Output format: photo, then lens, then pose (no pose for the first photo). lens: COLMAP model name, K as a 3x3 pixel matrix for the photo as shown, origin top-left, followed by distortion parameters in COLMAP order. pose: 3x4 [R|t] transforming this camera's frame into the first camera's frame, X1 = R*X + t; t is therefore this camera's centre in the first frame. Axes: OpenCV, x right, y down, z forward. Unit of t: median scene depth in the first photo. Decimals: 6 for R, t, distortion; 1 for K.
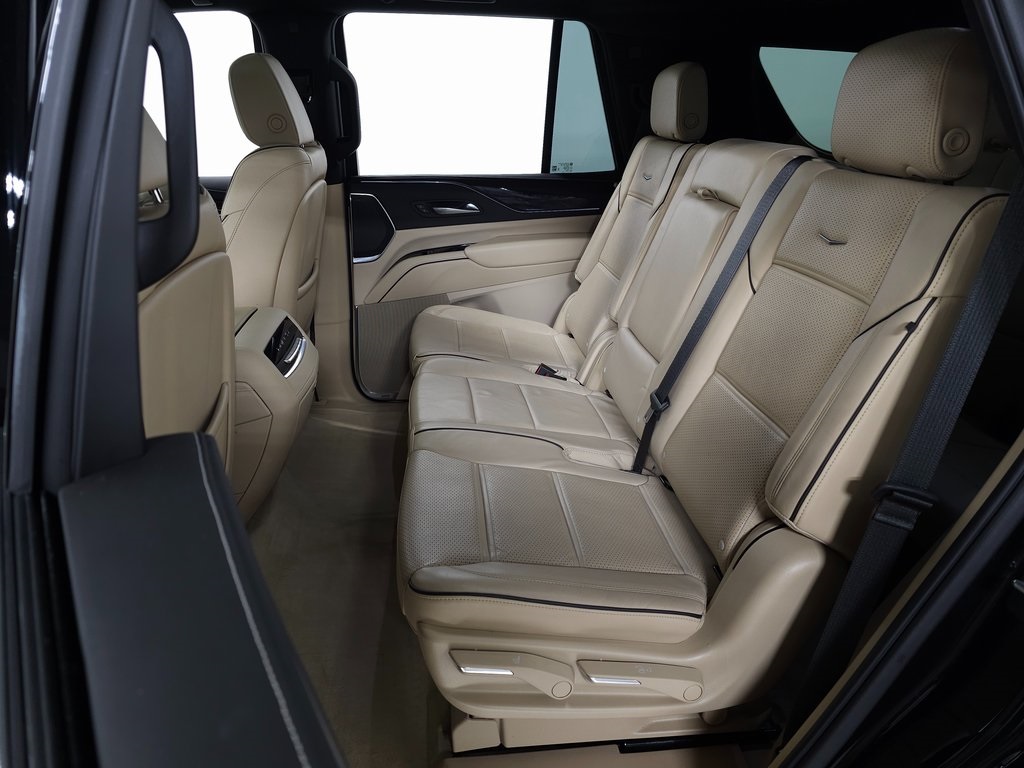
lens RADIAL K [[698.8, 0, 511.1], [0, 698.8, 388.1], [0, 0, 1]] dist [0.032511, -0.041179]
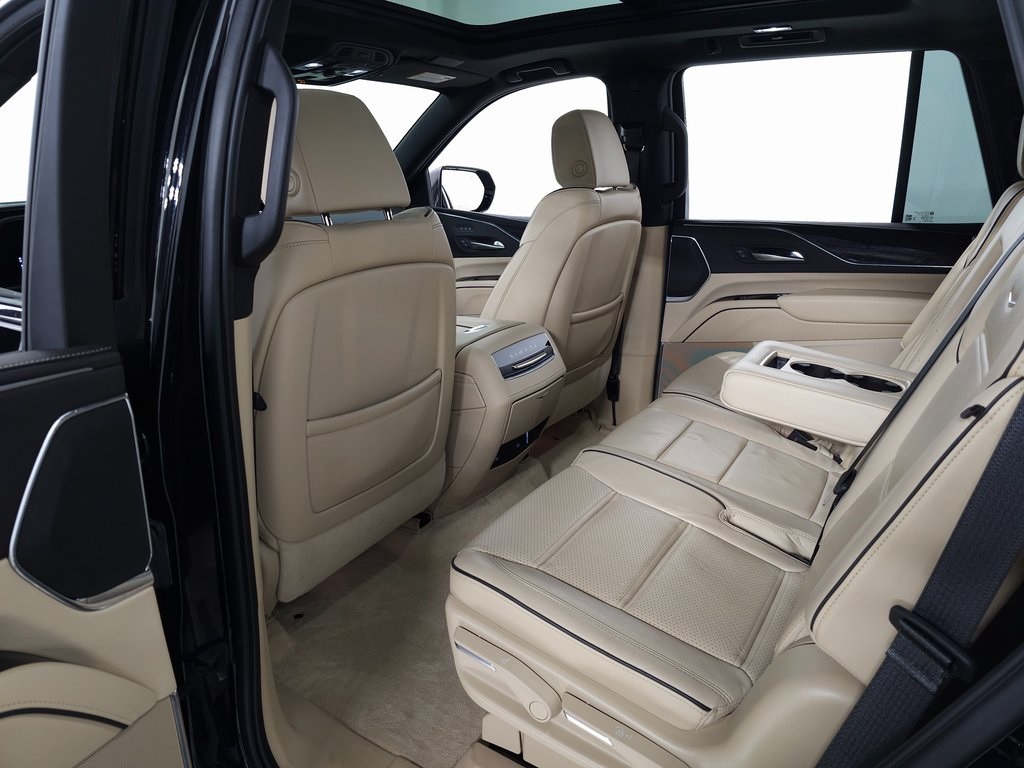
lens RADIAL K [[698.8, 0, 502.5], [0, 698.8, 383.8], [0, 0, 1]] dist [0.032511, -0.041179]
pose [[0.776241, 0.172004, -0.606518, 0.239445], [-0.217829, 0.975985, -0.002002, -0.004193], [0.591608, 0.133671, 0.795067, 0.047587]]
